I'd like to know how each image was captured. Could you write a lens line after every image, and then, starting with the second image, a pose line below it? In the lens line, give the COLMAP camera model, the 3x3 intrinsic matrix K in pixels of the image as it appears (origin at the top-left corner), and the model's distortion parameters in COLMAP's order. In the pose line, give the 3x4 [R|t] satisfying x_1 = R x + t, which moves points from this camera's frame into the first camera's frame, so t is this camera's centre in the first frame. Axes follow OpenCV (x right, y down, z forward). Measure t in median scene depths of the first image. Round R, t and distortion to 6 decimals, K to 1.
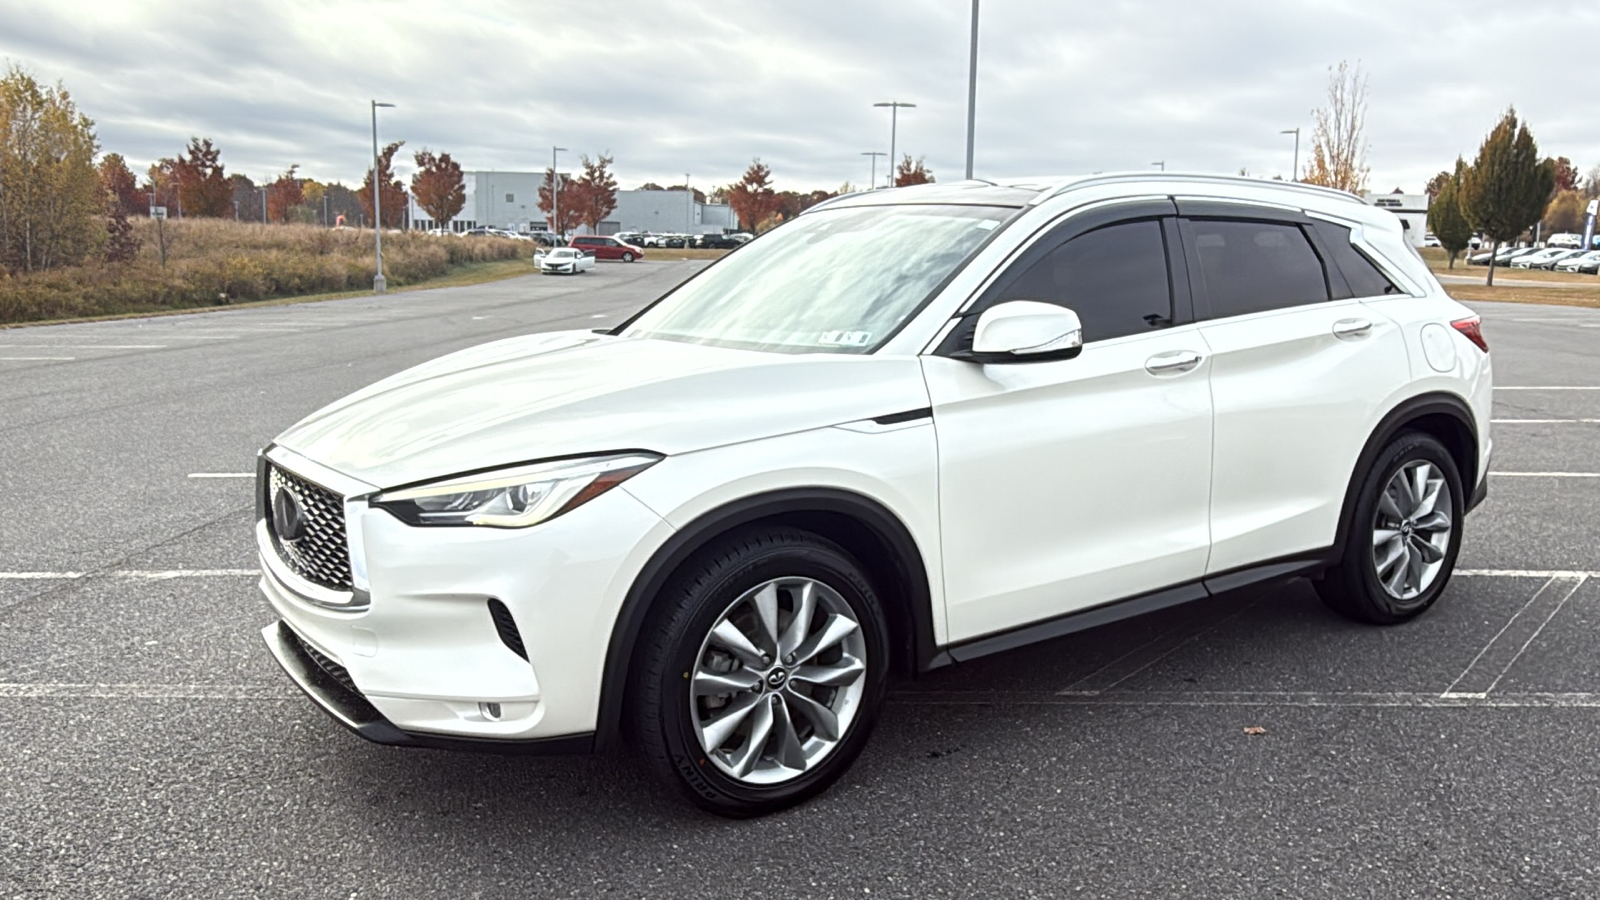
lens RADIAL K [[1294.4, 0, 801.0], [0, 1294.4, 456.3], [0, 0, 1]] dist [0.002370, -0.005772]
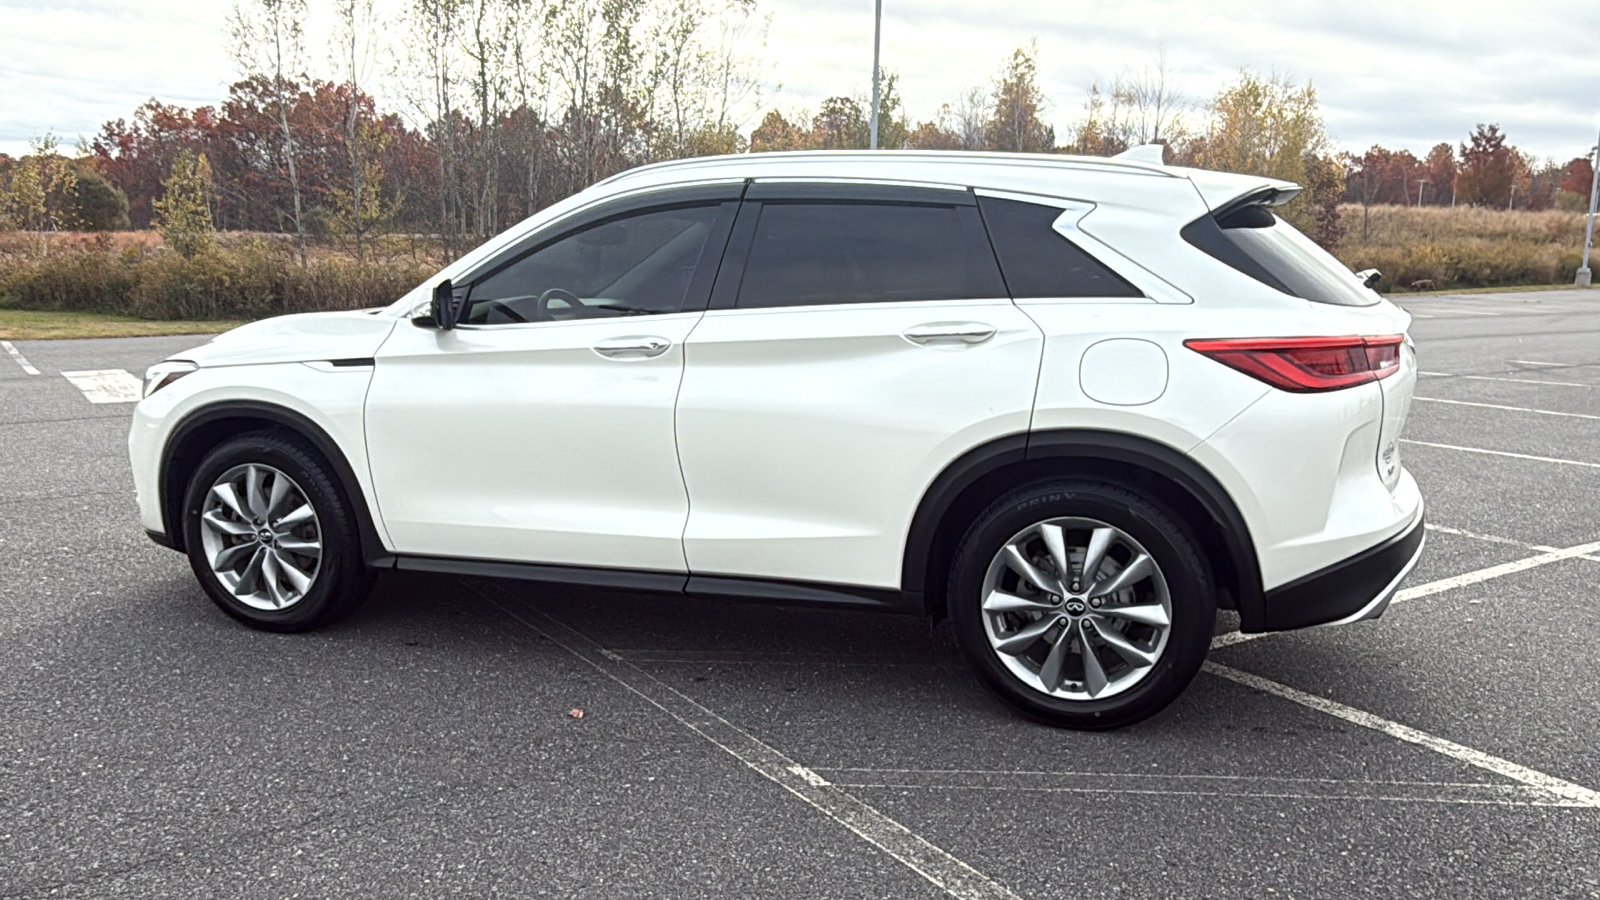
lens RADIAL K [[1294.4, 0, 801.9], [0, 1294.4, 450.9], [0, 0, 1]] dist [0.002370, -0.005772]
pose [[0.585724, 0.137248, -0.798806, 0.962703], [-0.133623, 0.988424, 0.071849, -0.066800], [0.799420, 0.064655, 0.597283, 0.414040]]
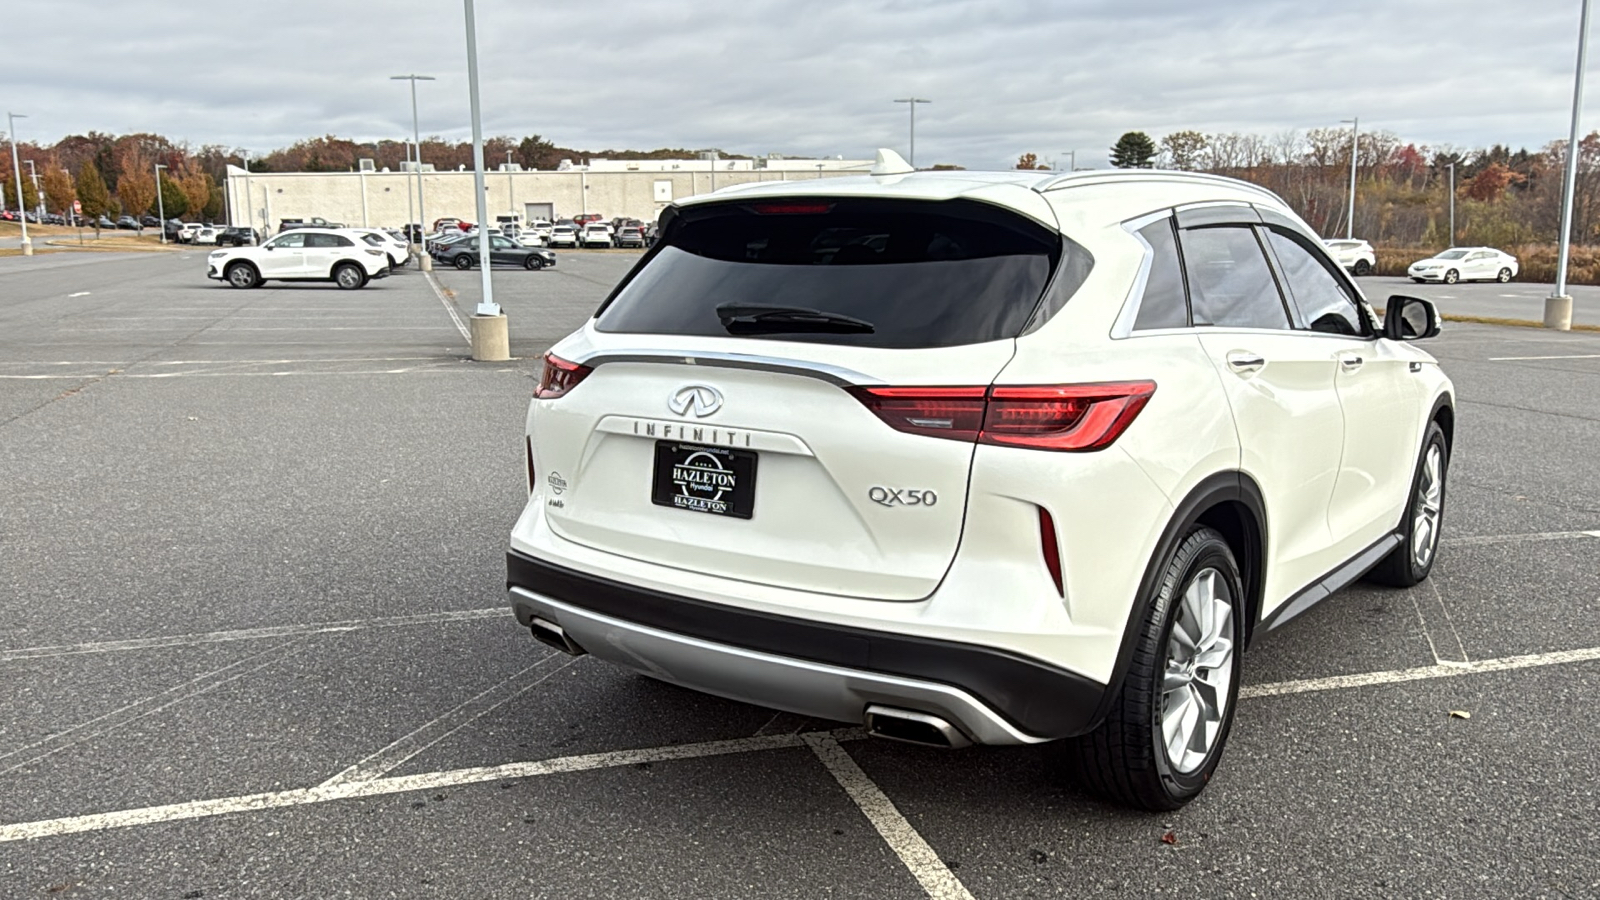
lens RADIAL K [[1294.4, 0, 802.9], [0, 1294.4, 456.3], [0, 0, 1]] dist [0.002370, -0.005772]
pose [[-0.945163, 0.052966, -0.322274, 0.663289], [-0.050567, 0.951131, 0.304620, -0.296209], [0.322659, 0.304212, -0.896296, 1.815627]]
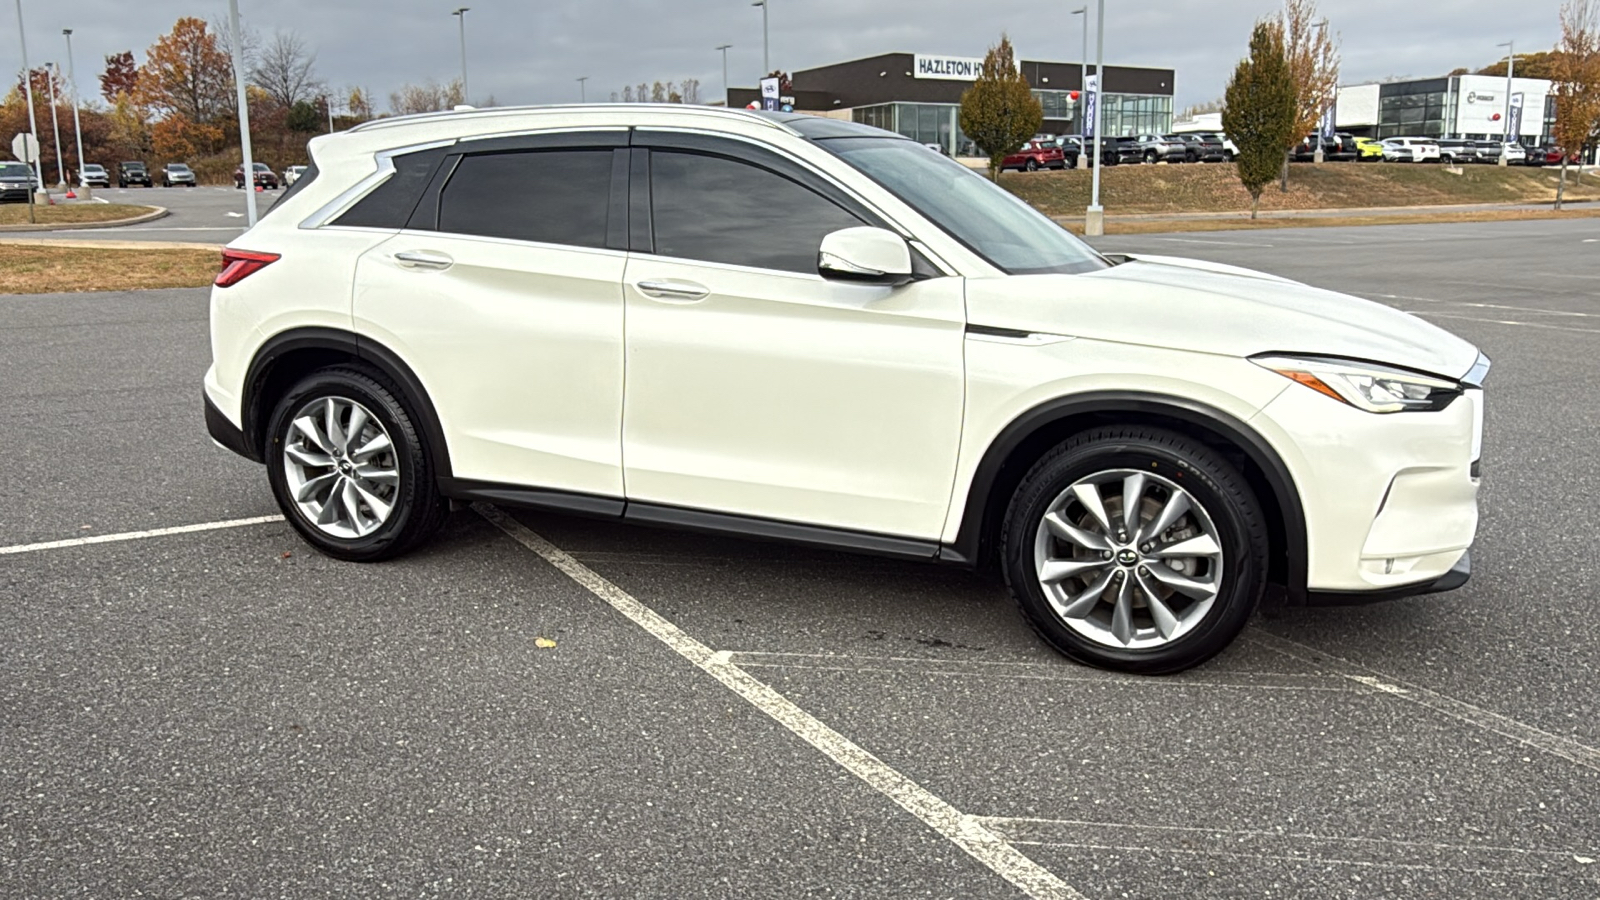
lens RADIAL K [[1294.4, 0, 803.0], [0, 1294.4, 458.1], [0, 0, 1]] dist [0.002370, -0.005772]
pose [[-0.546043, -0.170005, 0.820326, -0.739616], [0.126665, 0.951183, 0.281438, -0.228452], [-0.828126, 0.257584, -0.497853, 1.499464]]
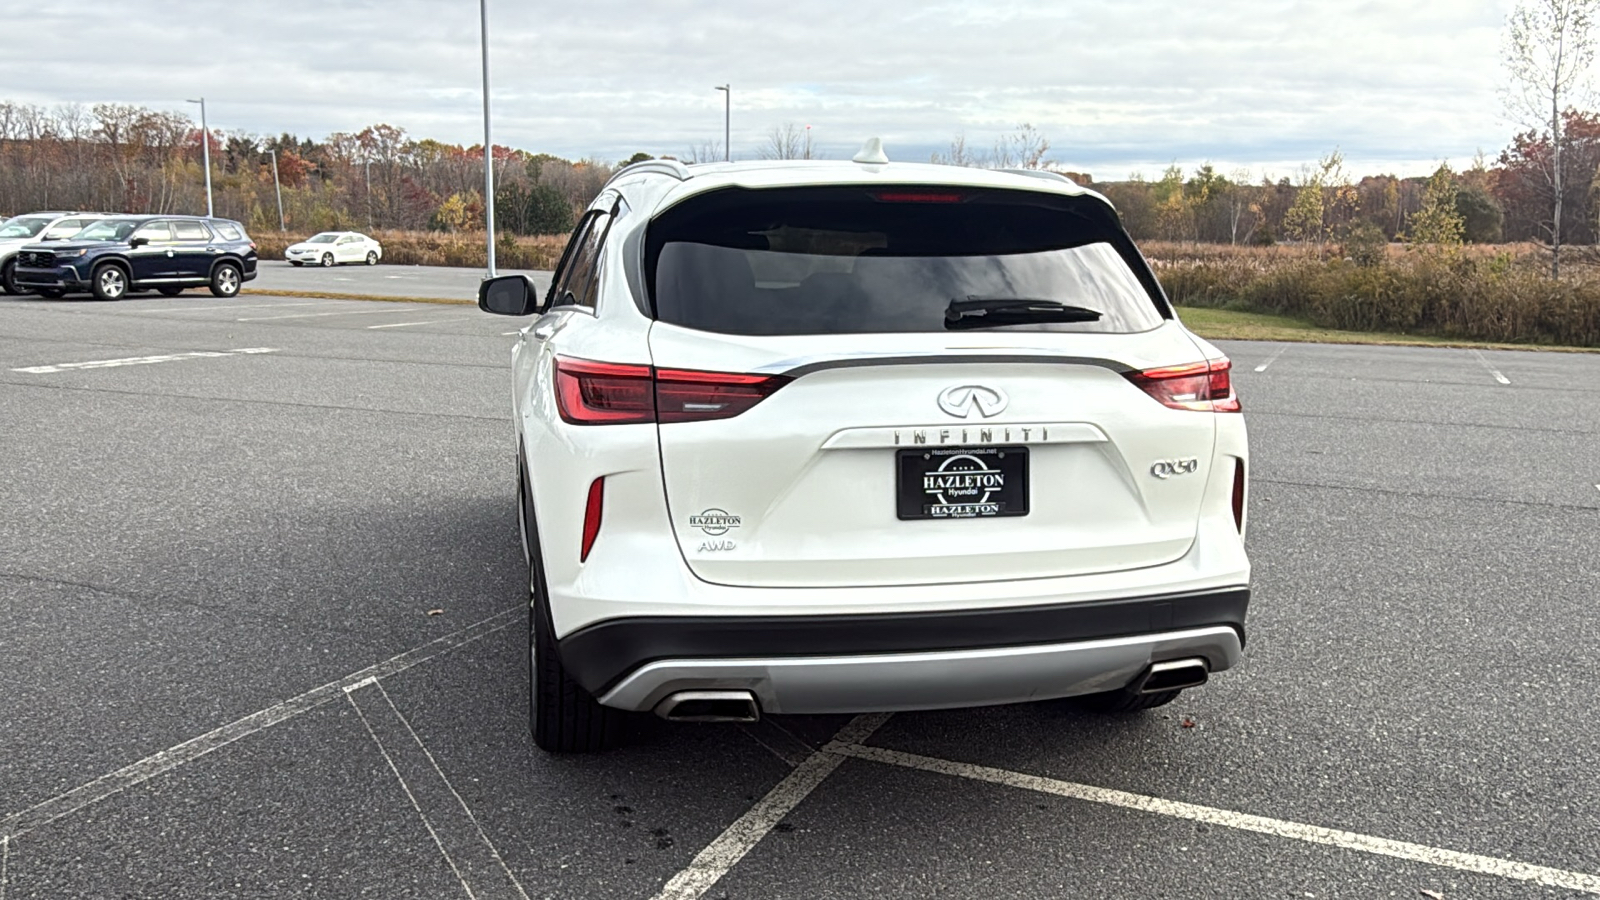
lens RADIAL K [[1294.4, 0, 800.5], [0, 1294.4, 453.2], [0, 0, 1]] dist [0.002370, -0.005772]
pose [[-0.369629, 0.150868, -0.916850, 1.083235], [-0.155694, 0.962723, 0.221185, -0.223748], [0.916042, 0.224505, -0.332361, 1.359263]]
